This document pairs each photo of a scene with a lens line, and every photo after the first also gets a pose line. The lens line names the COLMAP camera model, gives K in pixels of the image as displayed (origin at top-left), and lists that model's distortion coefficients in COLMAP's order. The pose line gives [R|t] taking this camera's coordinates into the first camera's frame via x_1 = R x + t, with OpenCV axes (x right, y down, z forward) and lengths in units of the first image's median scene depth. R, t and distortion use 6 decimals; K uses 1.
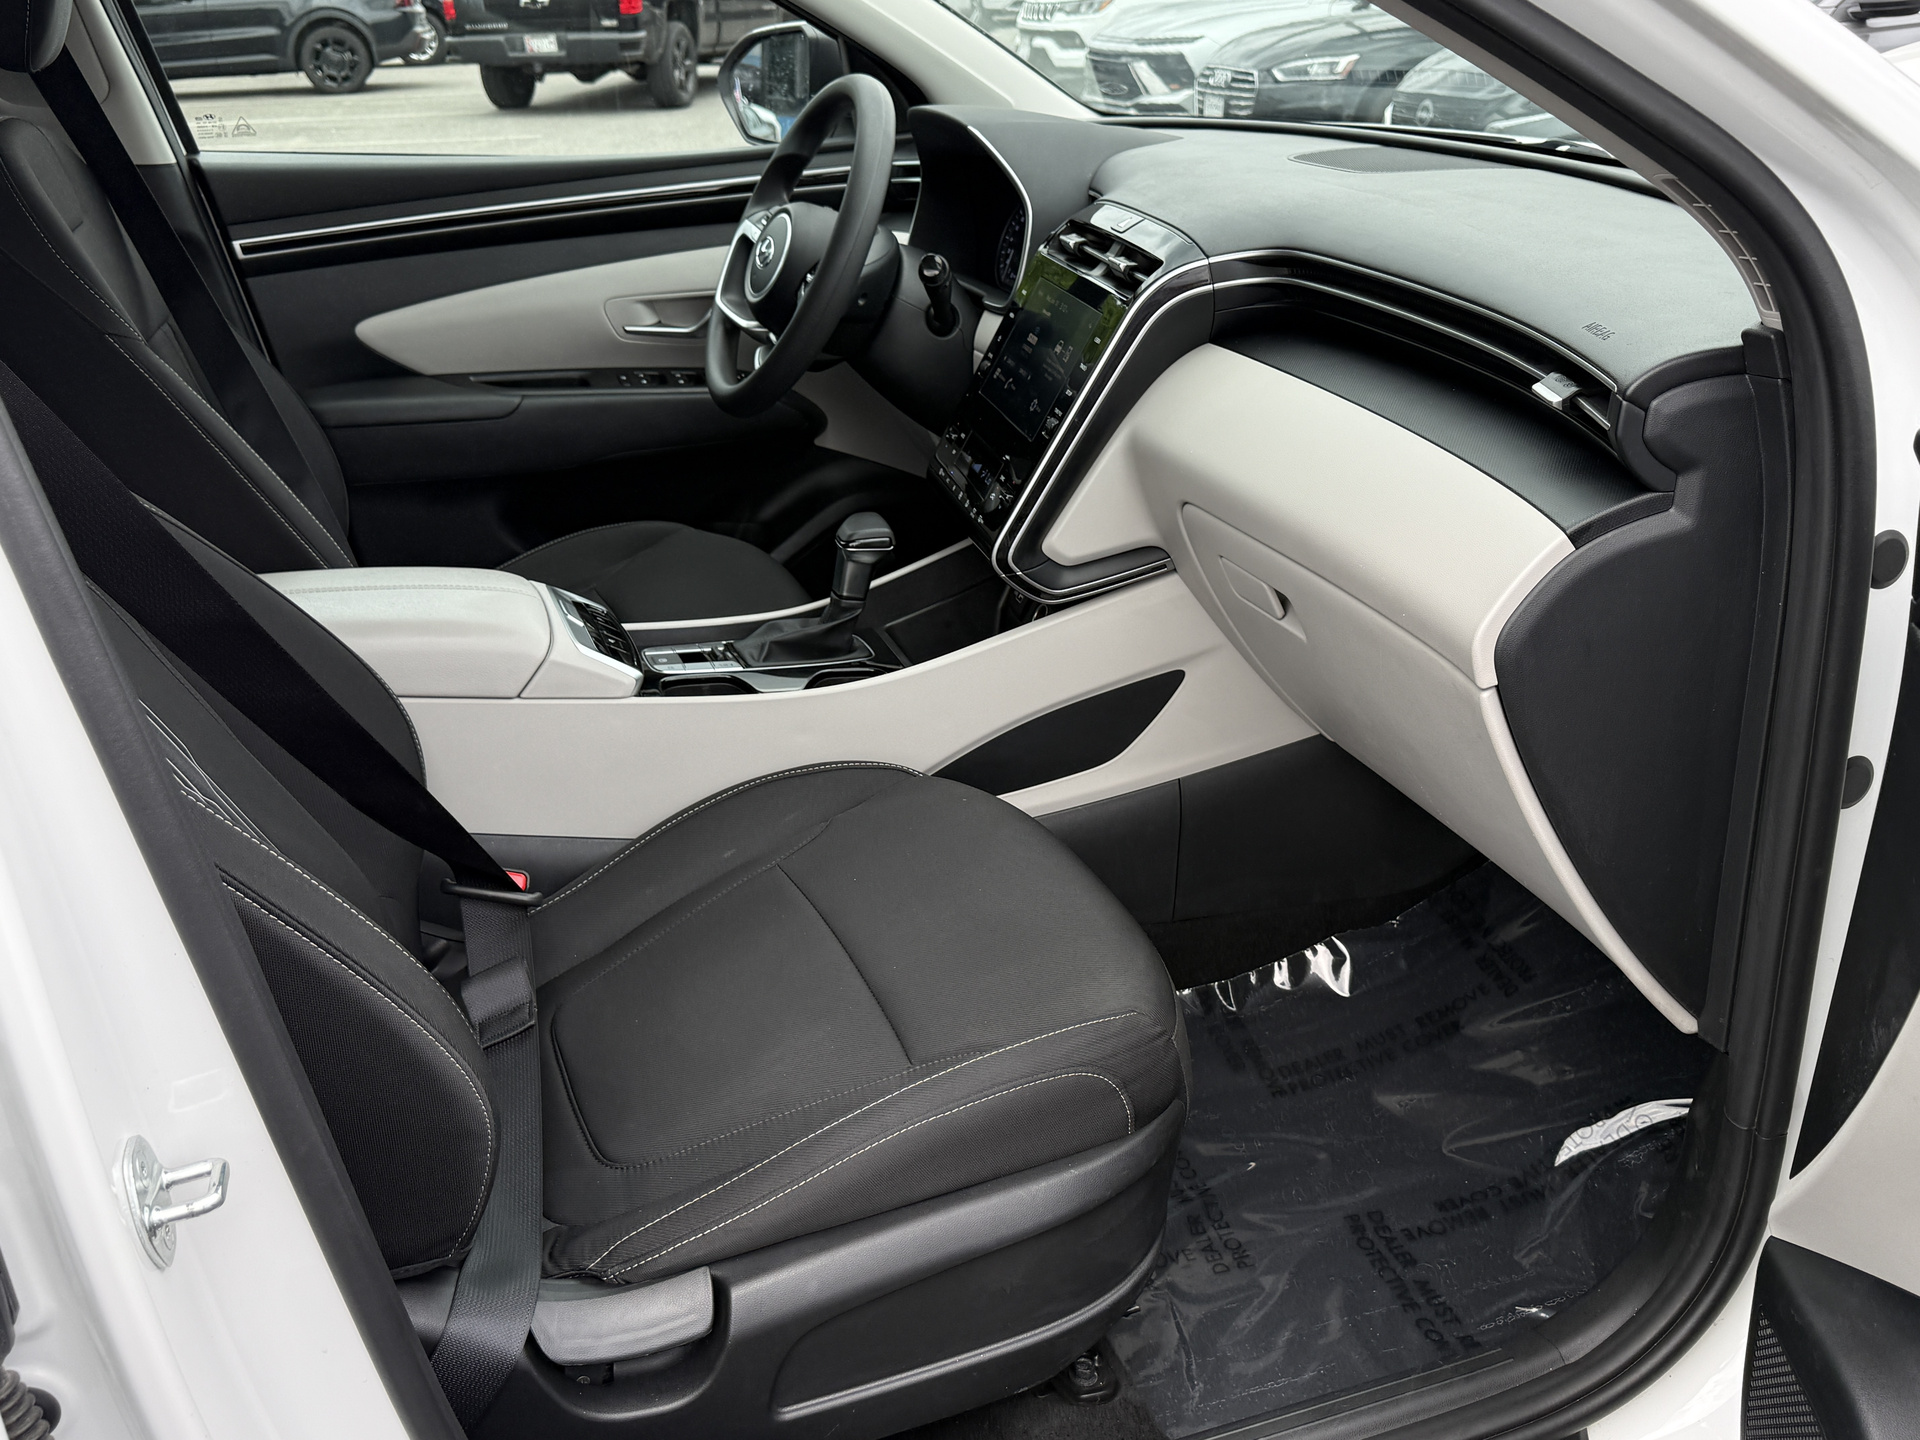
lens RADIAL K [[1778.5, 0, 946.4], [0, 1778.5, 712.7], [0, 0, 1]] dist [0.085289, 0.000000]
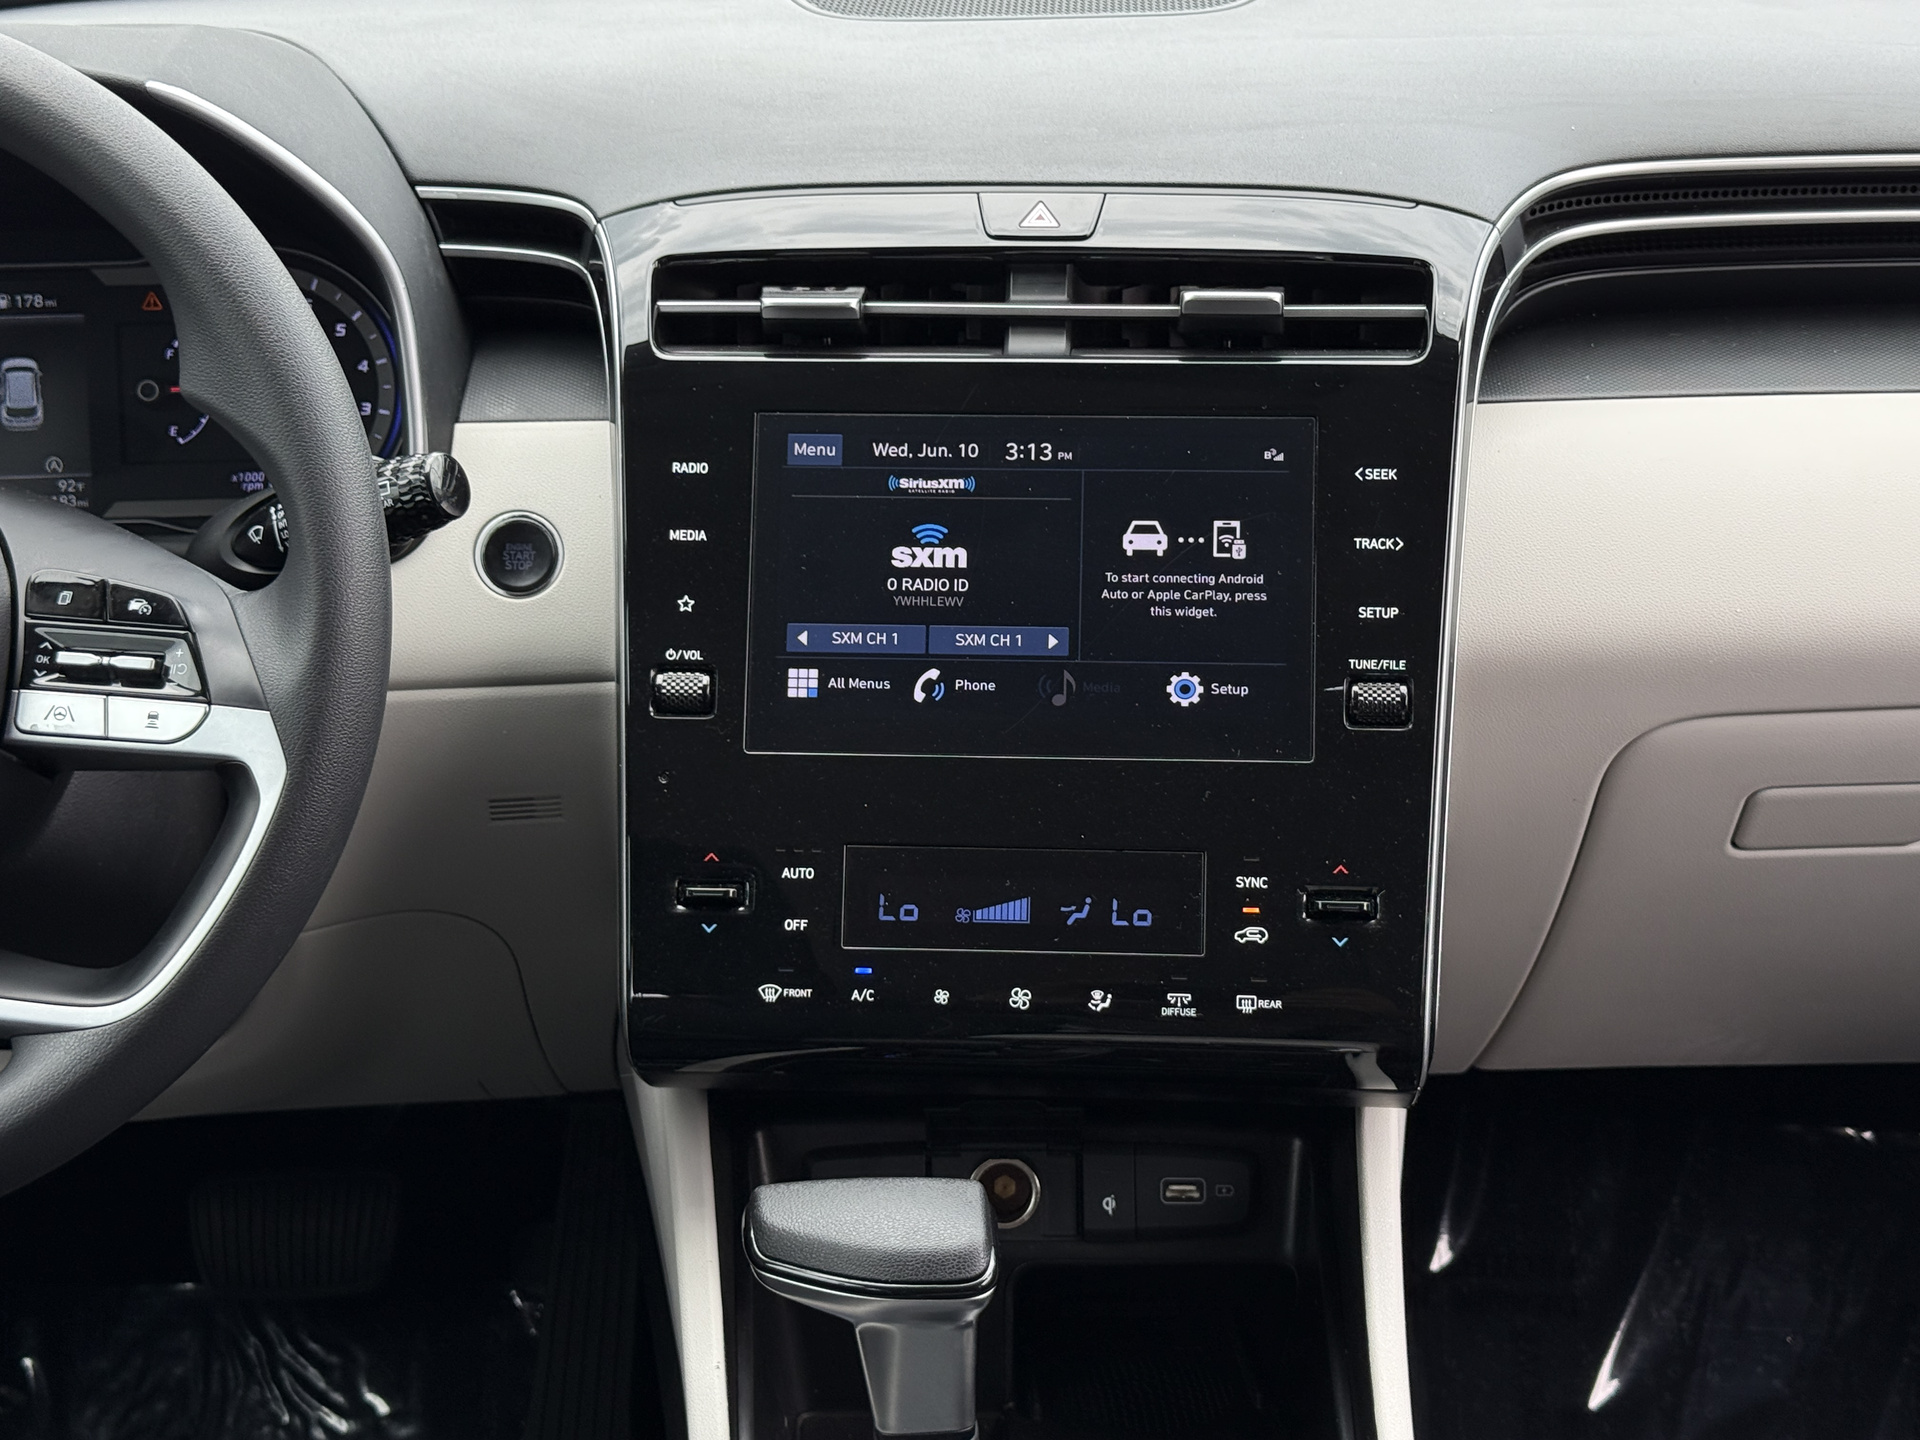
lens RADIAL K [[2797.9, 0, 968.0], [0, 2797.9, 702.4], [0, 0, 1]] dist [0.126966, 0.000000]
pose [[0.284926, -0.368663, 0.884819, -0.476535], [0.384981, 0.889372, 0.246590, -0.317270], [-0.877842, 0.270378, 0.395334, 0.743638]]
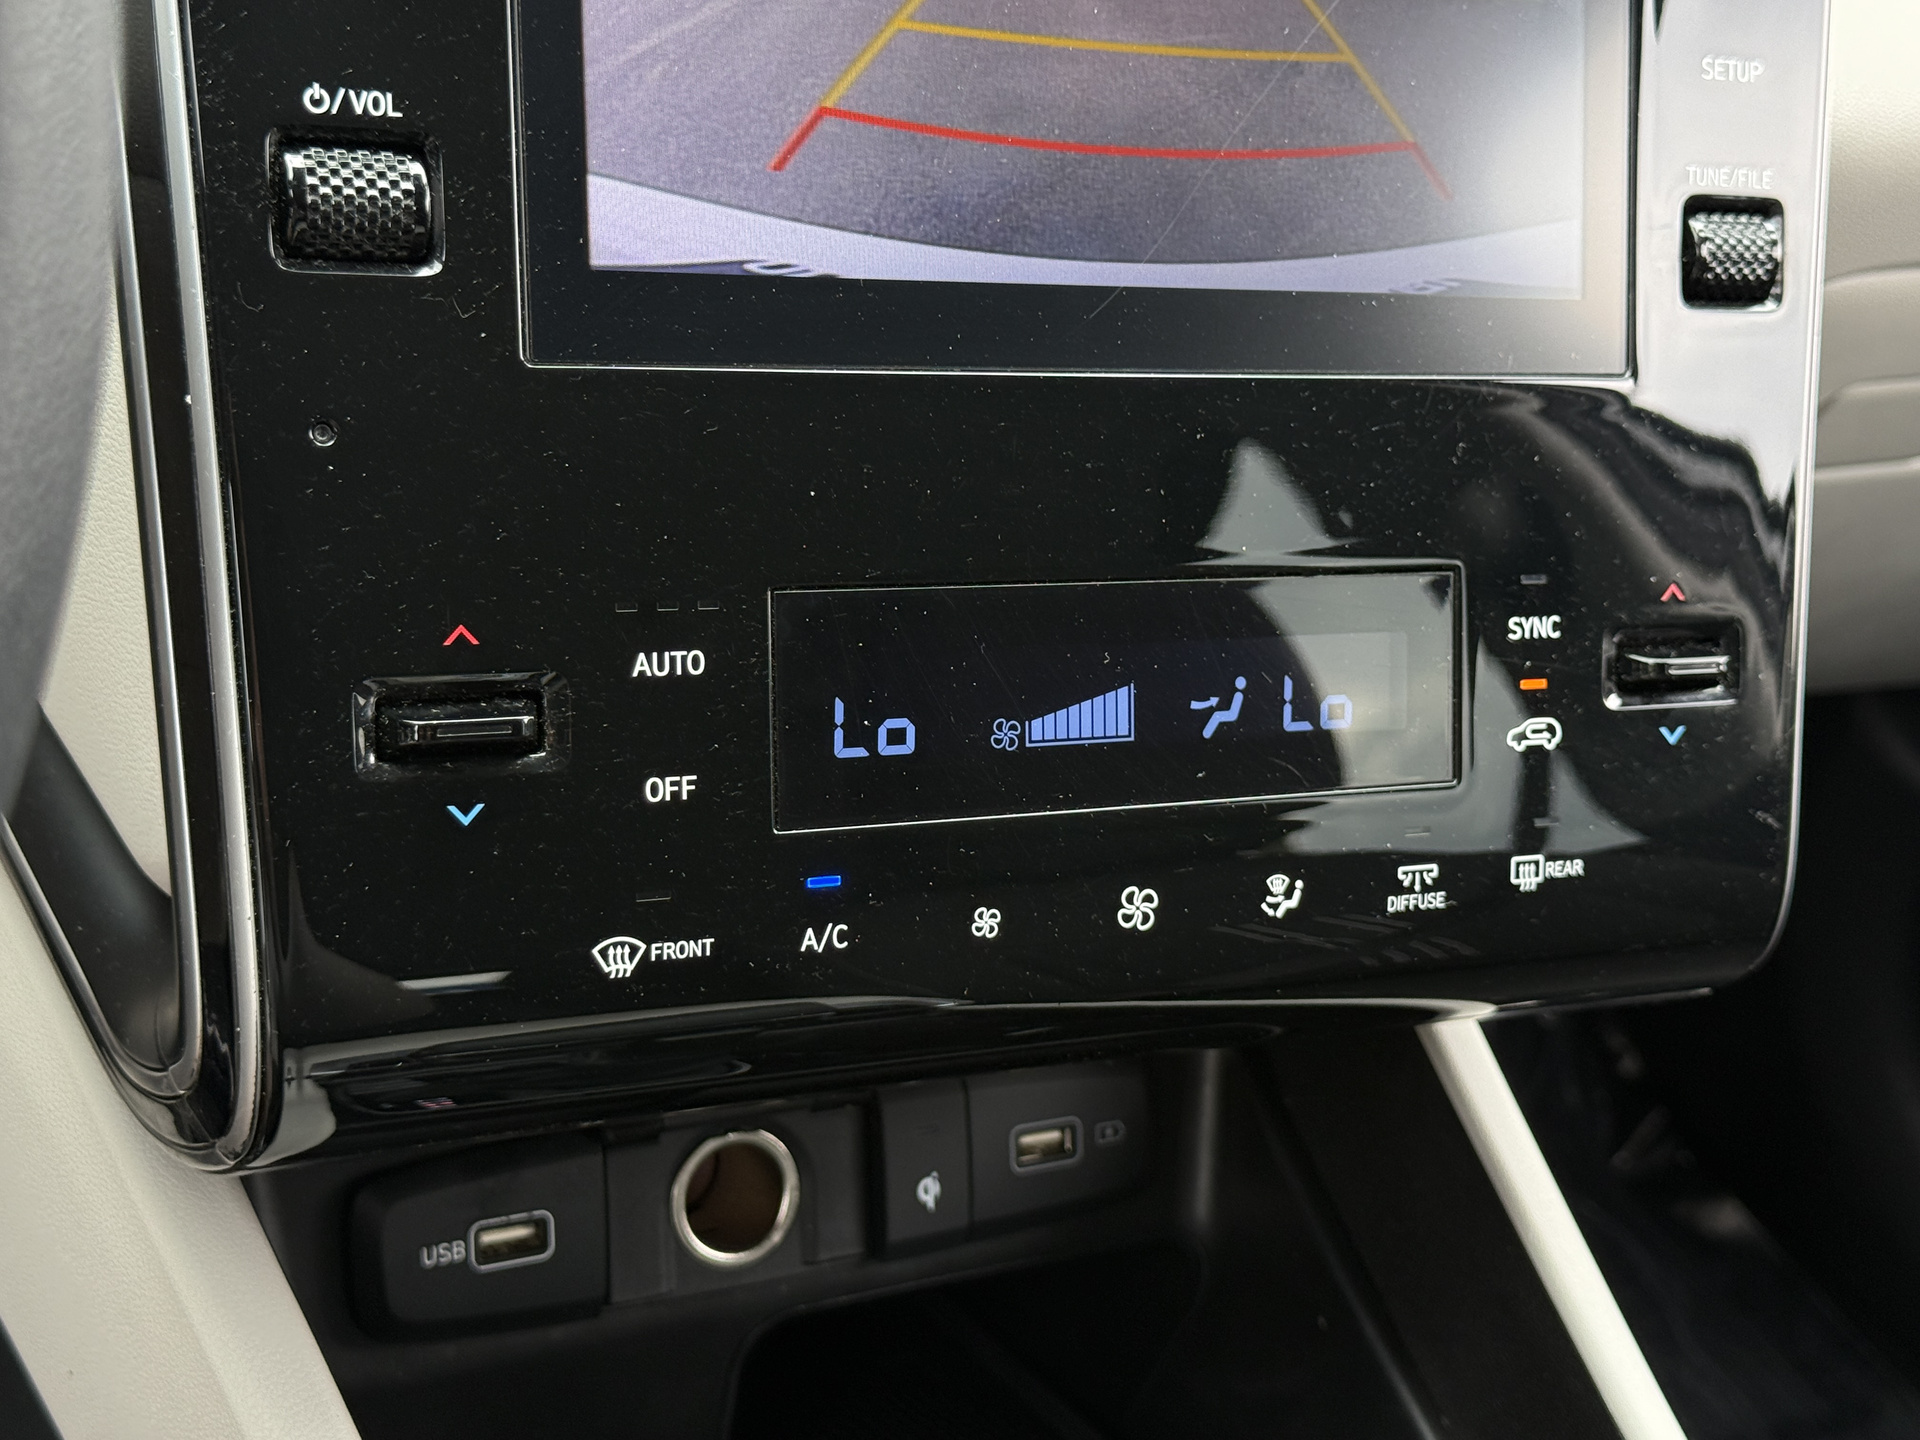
lens RADIAL K [[2757.4, 0, 946.3], [0, 2757.4, 726.4], [0, 0, 1]] dist [0.108081, 0.000000]
pose [[-0.215021, -0.535402, 0.816768, -0.188883], [0.173567, 0.802066, 0.571458, -0.282499], [-0.961062, 0.264639, -0.079534, 1.008332]]
